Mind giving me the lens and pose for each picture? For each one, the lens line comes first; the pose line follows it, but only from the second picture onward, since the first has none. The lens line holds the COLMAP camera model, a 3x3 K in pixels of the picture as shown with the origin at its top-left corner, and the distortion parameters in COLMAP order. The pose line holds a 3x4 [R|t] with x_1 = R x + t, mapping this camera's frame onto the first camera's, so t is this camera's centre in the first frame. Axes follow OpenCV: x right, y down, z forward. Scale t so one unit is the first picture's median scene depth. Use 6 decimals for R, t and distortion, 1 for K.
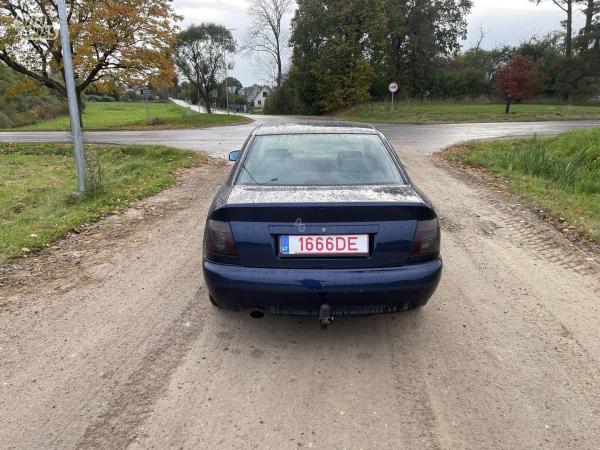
lens RADIAL K [[455.2, 0, 300.0], [0, 455.2, 225.0], [0, 0, 1]] dist [0.007669, 0.001786]
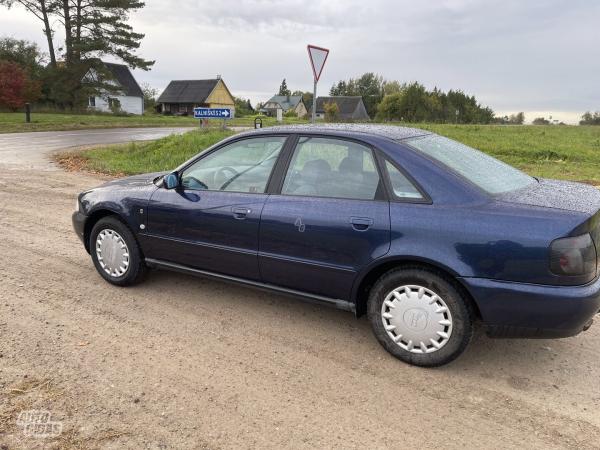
lens RADIAL K [[455.2, 0, 300.0], [0, 455.2, 225.0], [0, 0, 1]] dist [0.007669, 0.001786]
pose [[0.485997, -0.206553, 0.849201, -0.104804], [0.224198, 0.968619, 0.107291, -0.021105], [-0.844714, 0.138246, 0.517055, 0.091760]]
